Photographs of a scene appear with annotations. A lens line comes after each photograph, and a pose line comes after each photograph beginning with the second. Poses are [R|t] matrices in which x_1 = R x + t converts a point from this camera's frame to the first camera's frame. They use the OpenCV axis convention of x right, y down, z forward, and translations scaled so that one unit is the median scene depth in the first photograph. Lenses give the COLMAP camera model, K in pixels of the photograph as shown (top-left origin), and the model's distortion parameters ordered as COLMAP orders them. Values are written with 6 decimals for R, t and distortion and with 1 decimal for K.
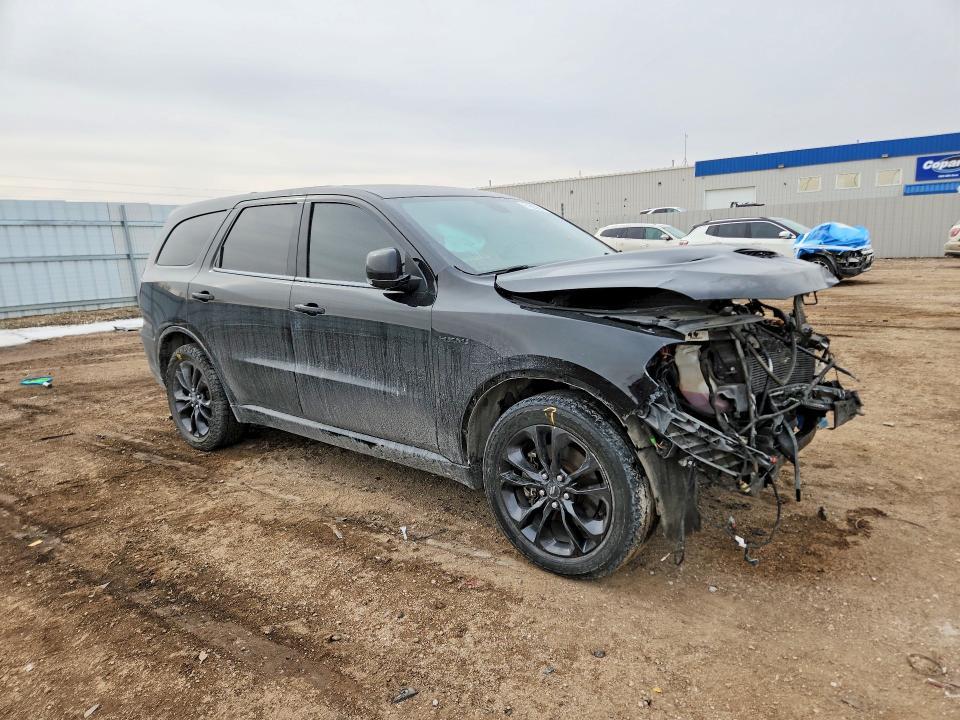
lens RADIAL K [[685.2, 0, 480.2], [0, 685.2, 357.3], [0, 0, 1]] dist [0.035487, -0.019801]
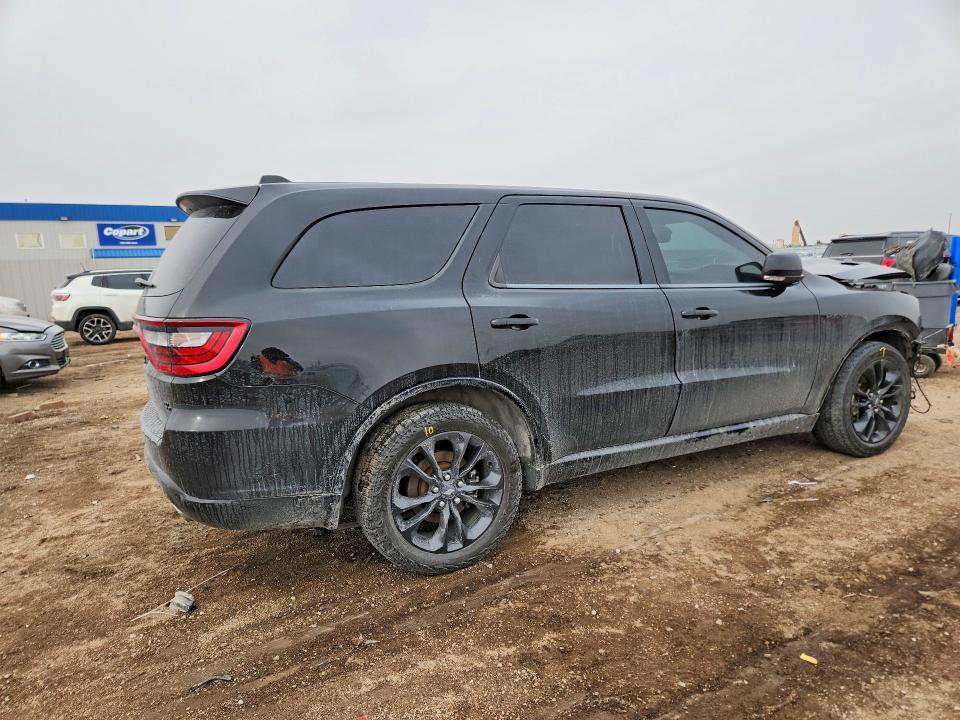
lens RADIAL K [[685.2, 0, 479.2], [0, 685.2, 366.9], [0, 0, 1]] dist [0.035487, -0.019801]
pose [[0.329037, -0.102588, 0.938728, -1.222529], [0.183749, 0.982036, 0.042915, -0.089948], [-0.926267, 0.158369, 0.341977, 0.924179]]
